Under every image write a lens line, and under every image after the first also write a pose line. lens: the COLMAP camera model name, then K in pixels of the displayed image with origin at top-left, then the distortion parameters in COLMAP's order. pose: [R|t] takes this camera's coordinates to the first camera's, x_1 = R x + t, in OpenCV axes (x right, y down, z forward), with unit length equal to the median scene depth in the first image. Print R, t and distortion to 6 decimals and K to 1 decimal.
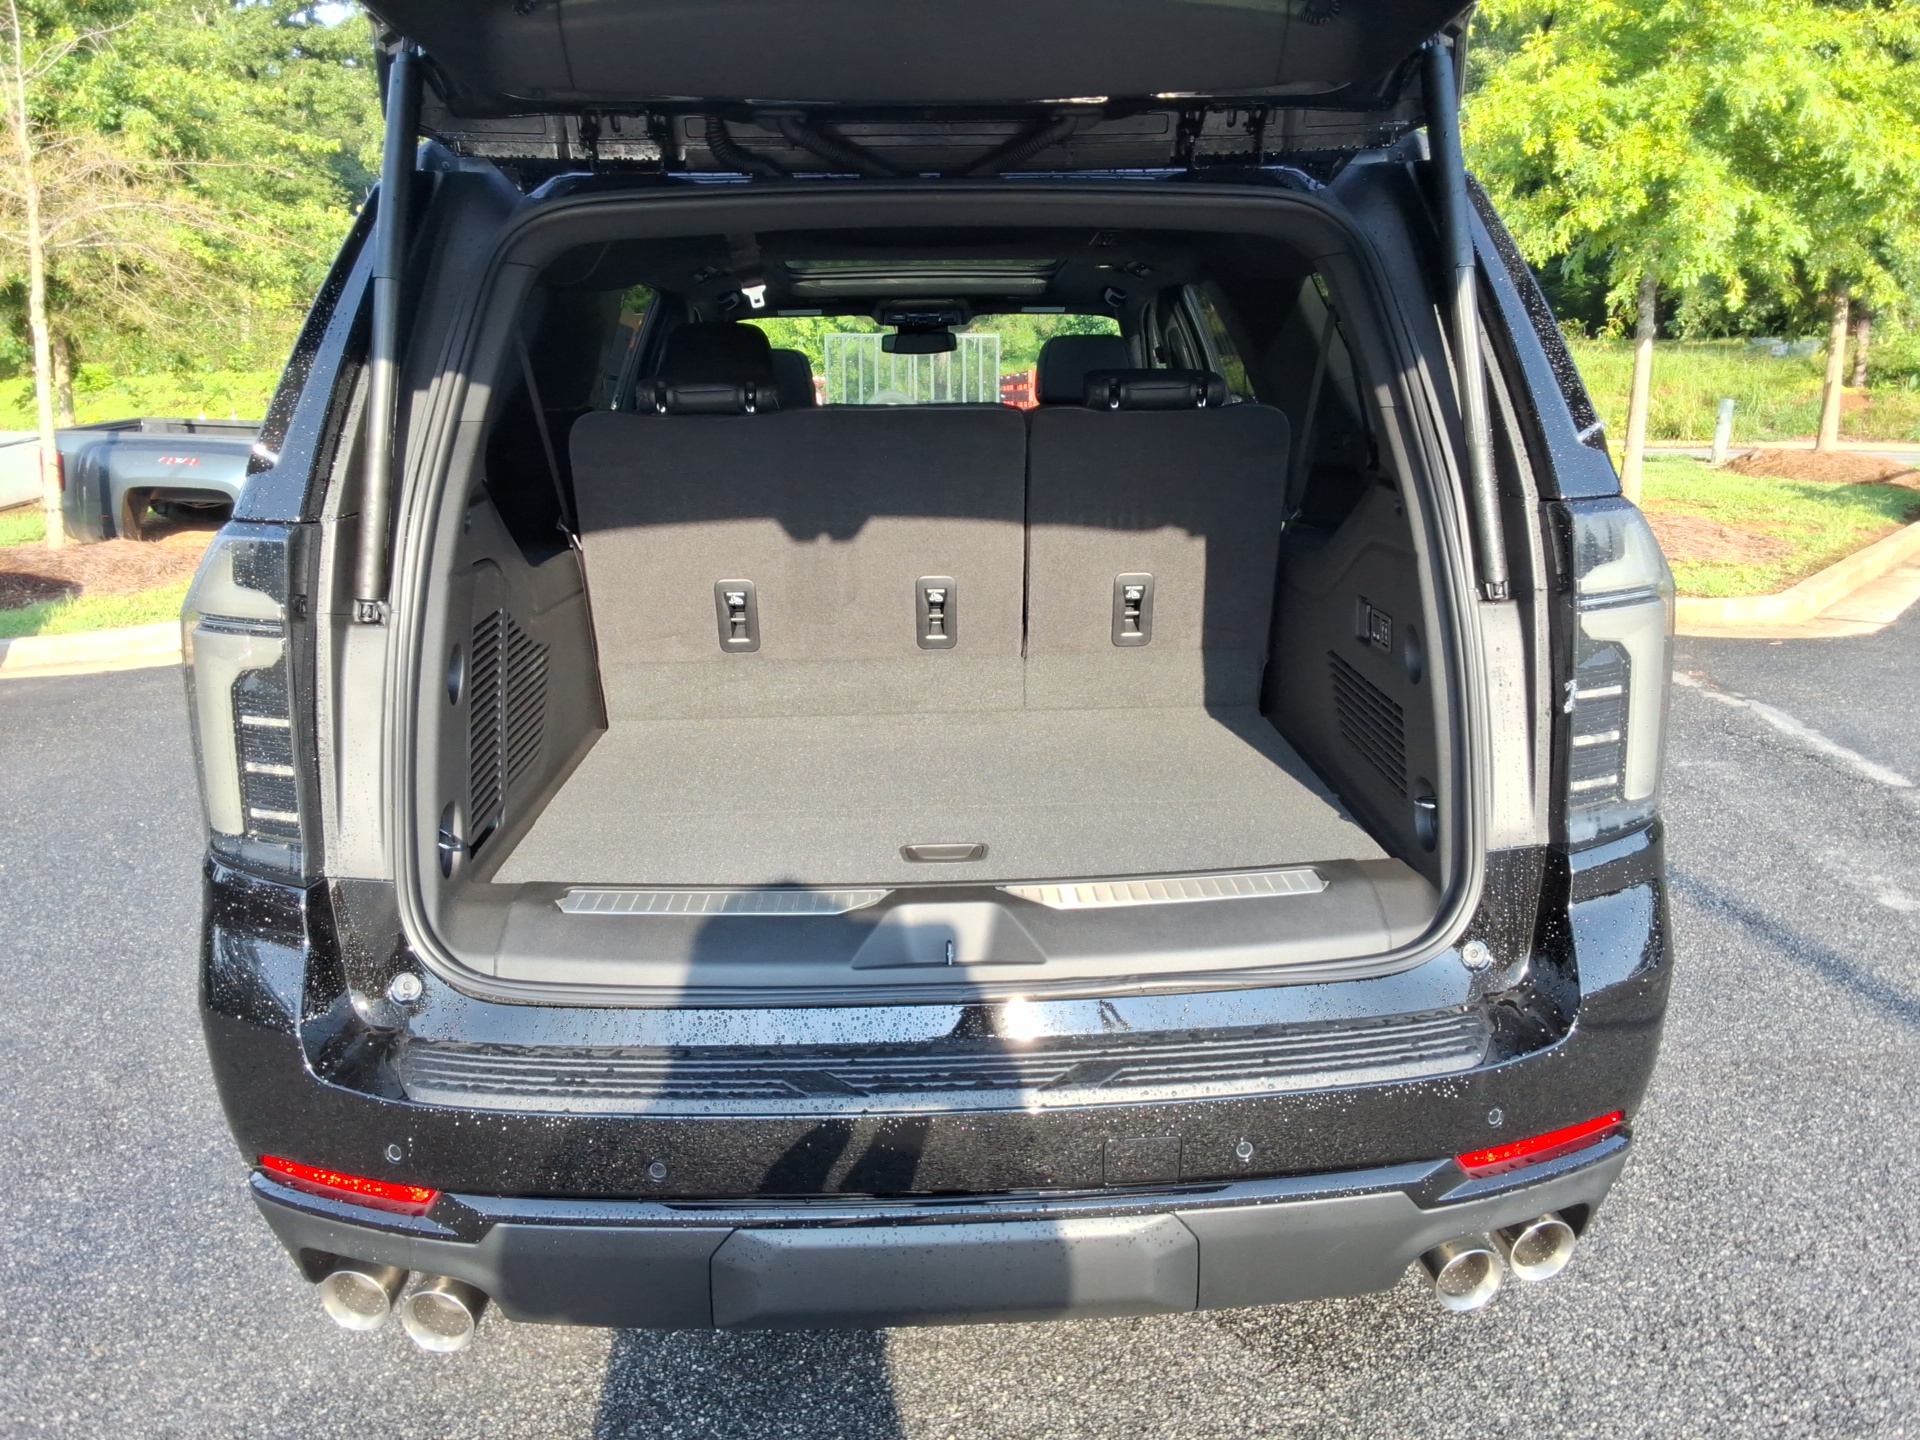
lens RADIAL K [[1532.3, 0, 971.5], [0, 1532.3, 712.4], [0, 0, 1]] dist [0.091040, -0.139161]
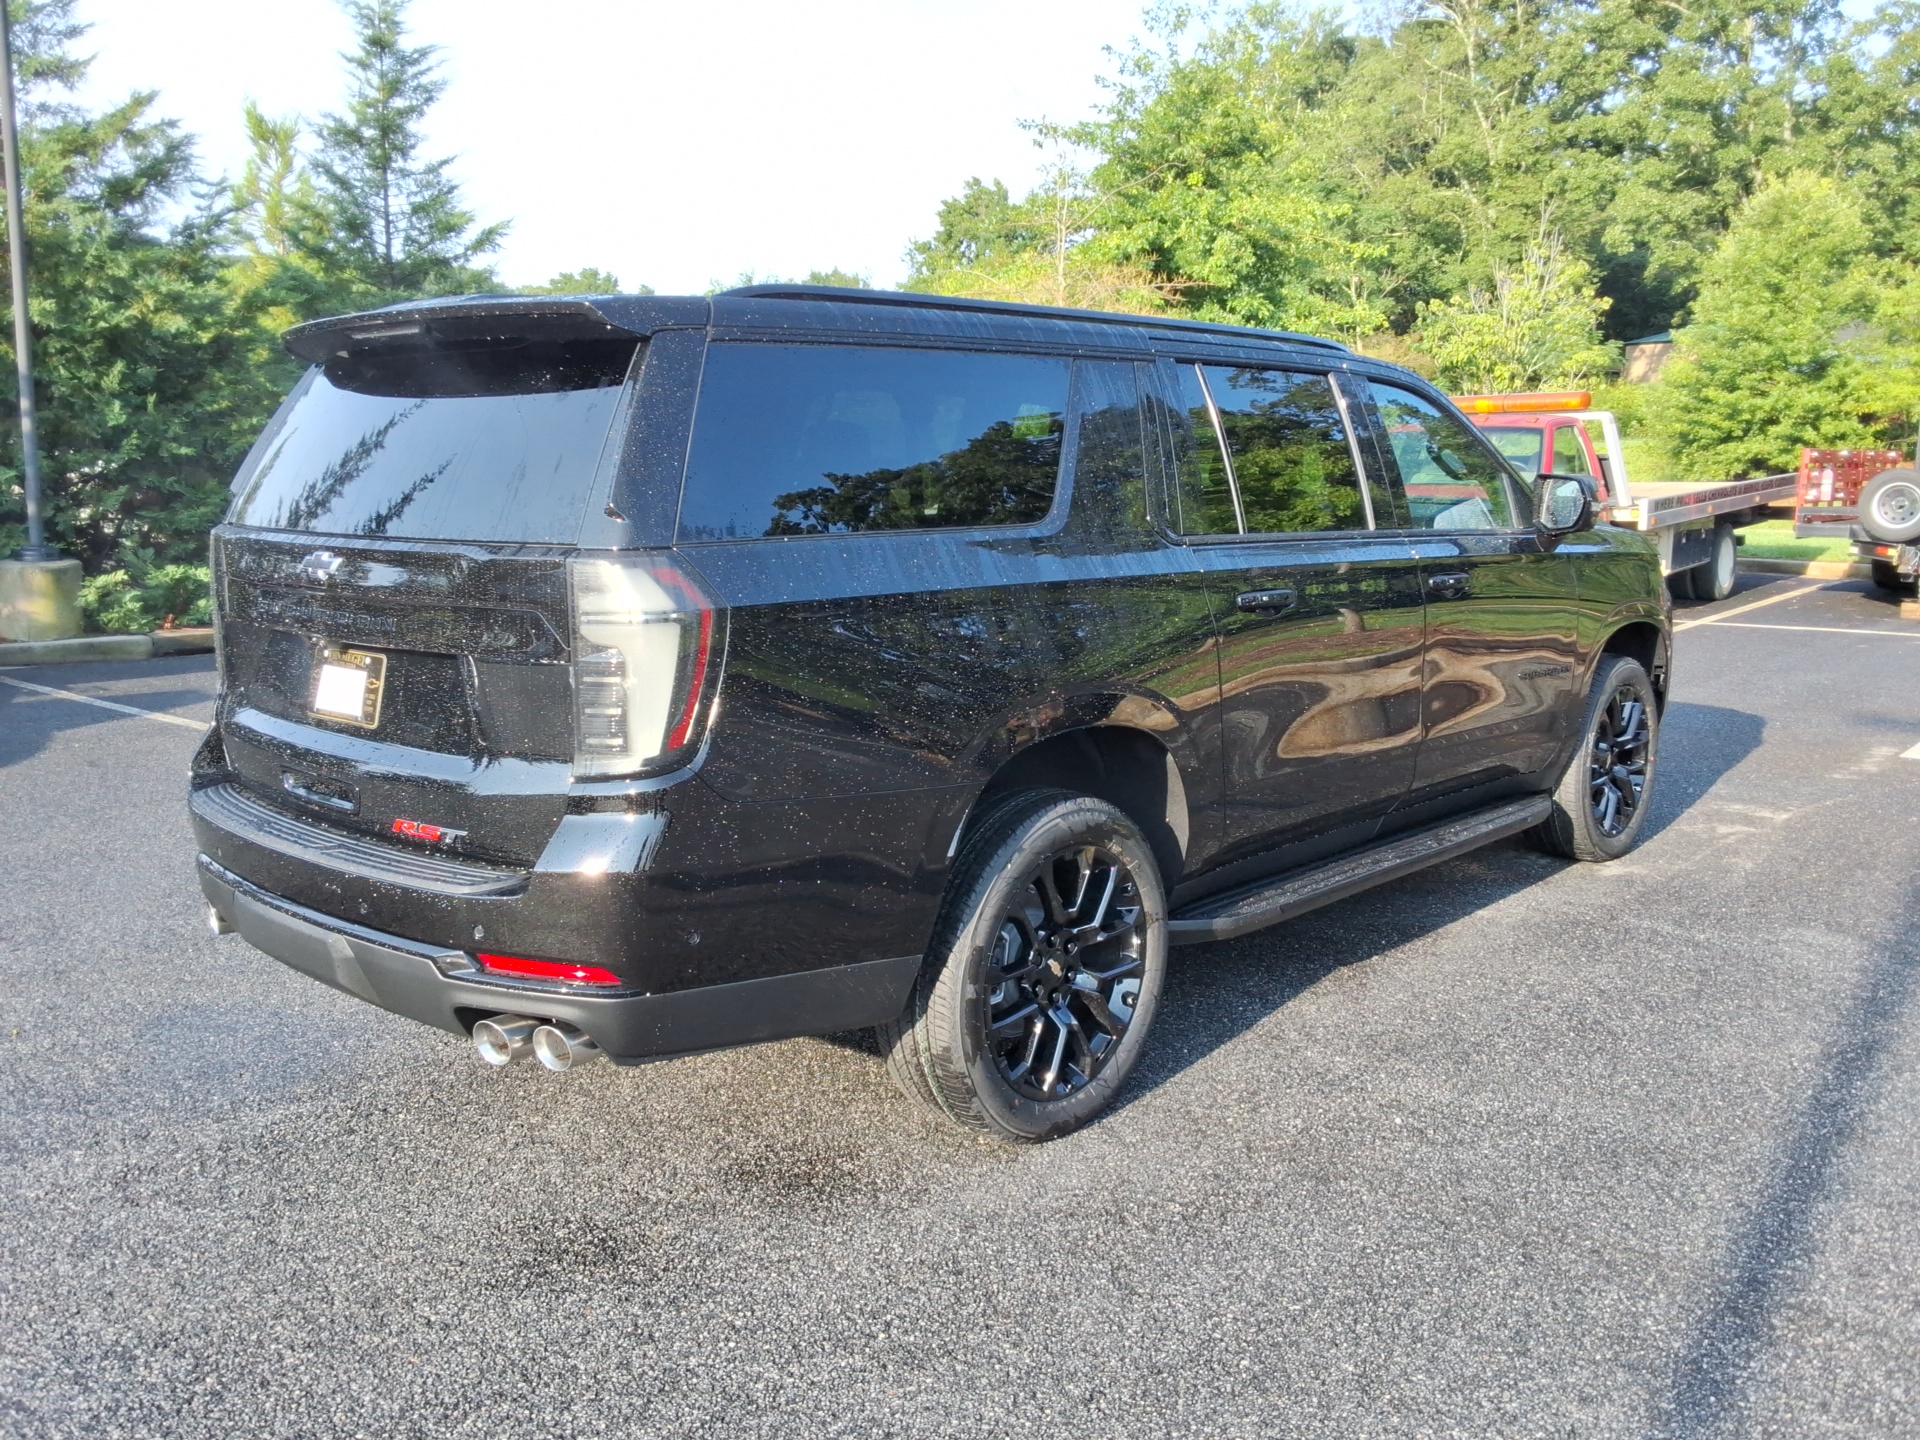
lens RADIAL K [[1532.3, 0, 973.8], [0, 1532.3, 707.0], [0, 0, 1]] dist [0.091040, -0.139161]
pose [[0.716355, 0.123564, -0.686708, 1.006506], [-0.157178, 0.987475, 0.013720, -0.038294], [0.679802, 0.098107, 0.726804, 0.099325]]
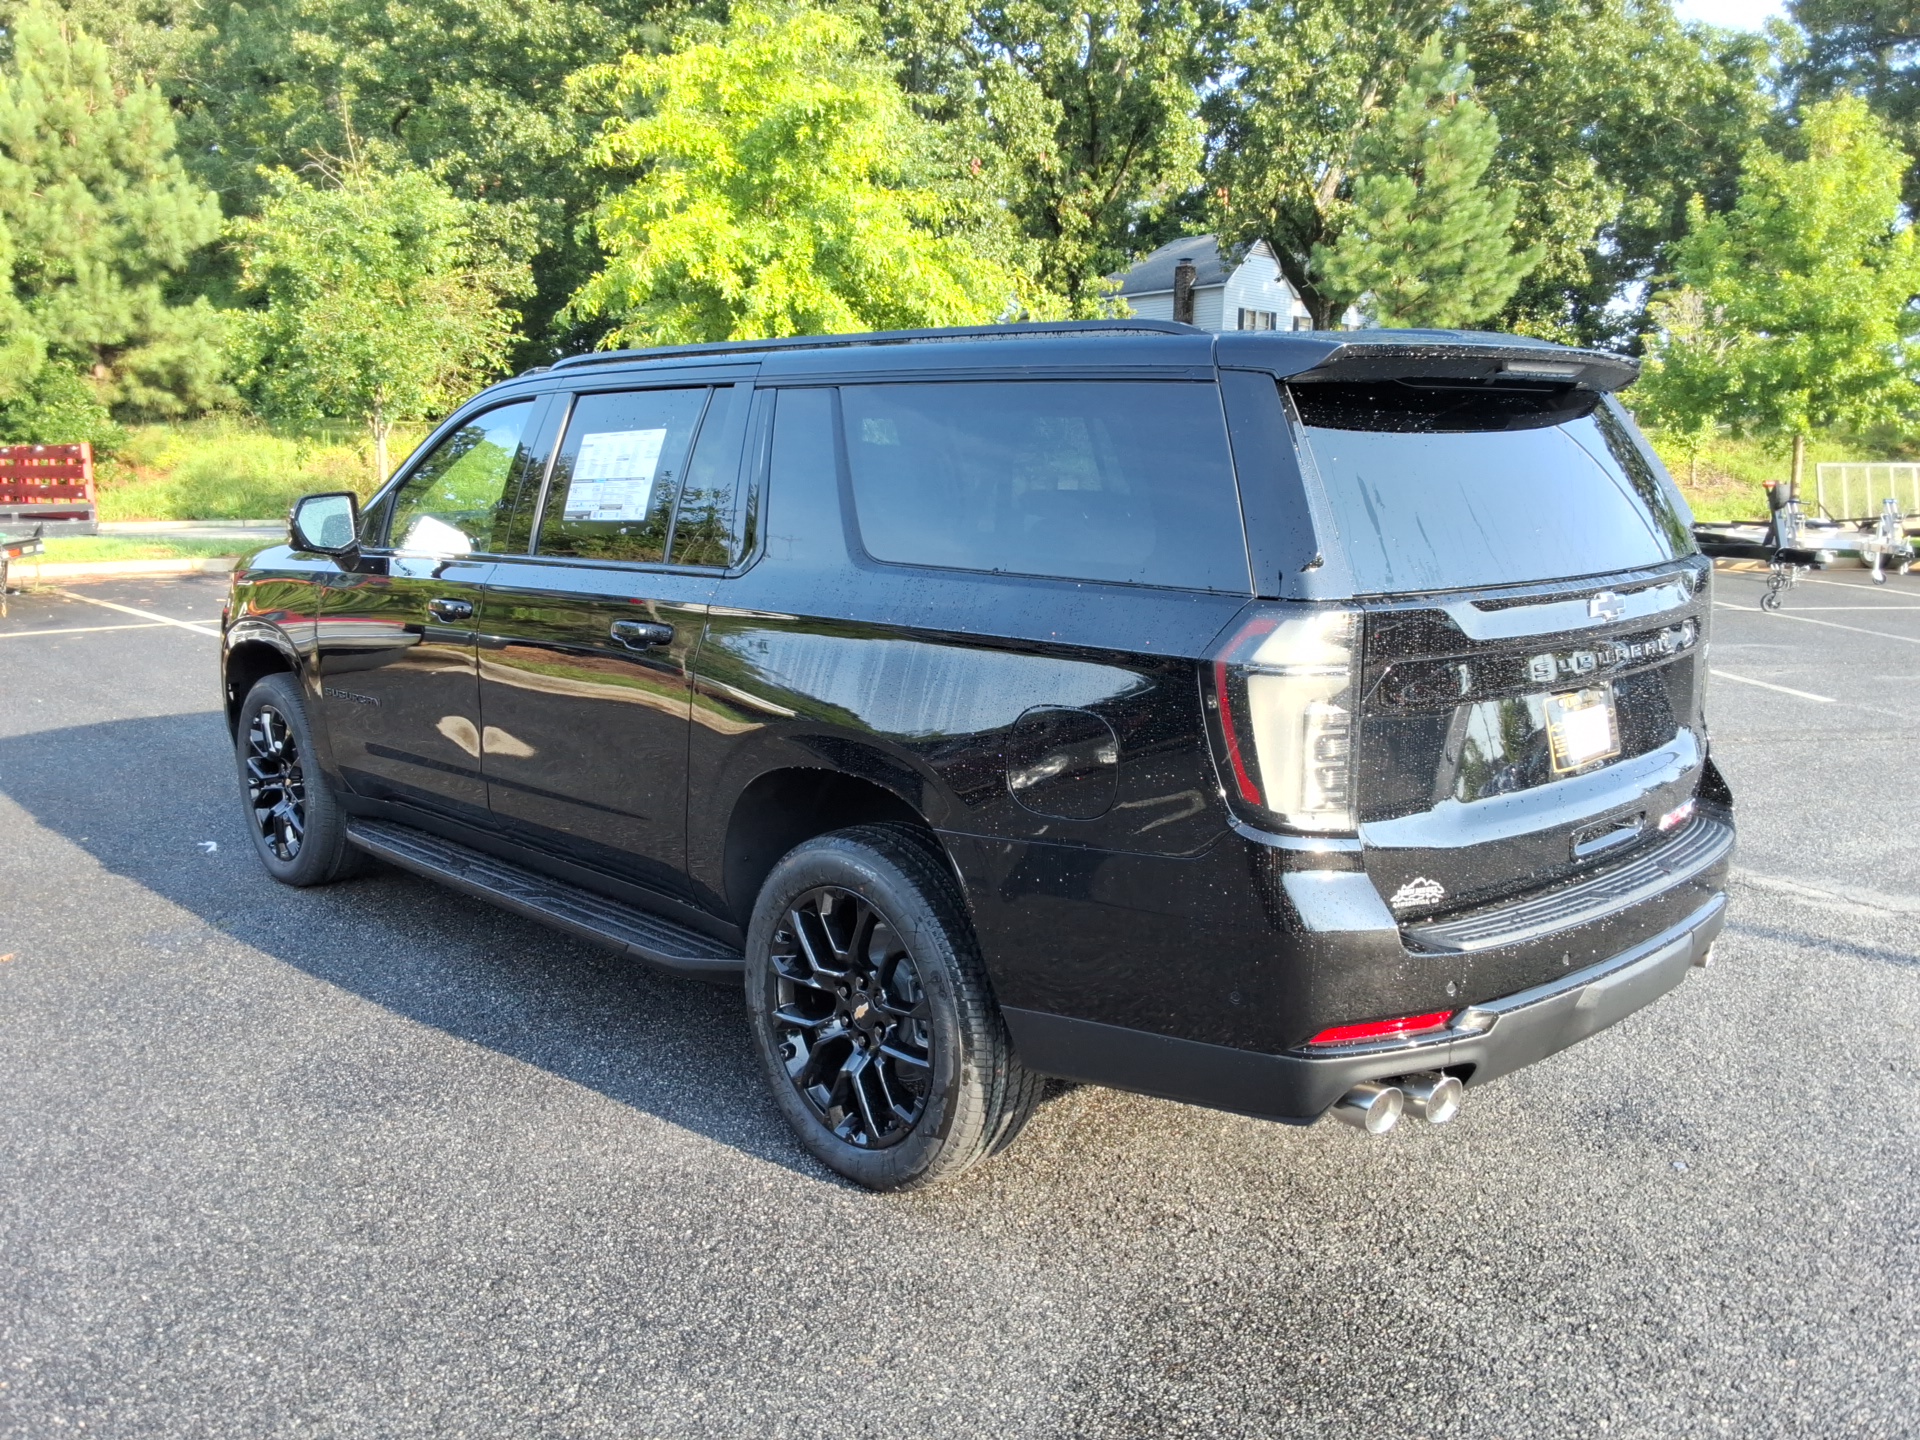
lens RADIAL K [[1532.3, 0, 974.5], [0, 1532.3, 715.4], [0, 0, 1]] dist [0.091040, -0.139161]
pose [[0.745017, -0.098891, 0.659675, -0.979145], [0.129343, 0.991597, 0.002573, -0.033578], [-0.654386, 0.083408, 0.751547, 0.062259]]
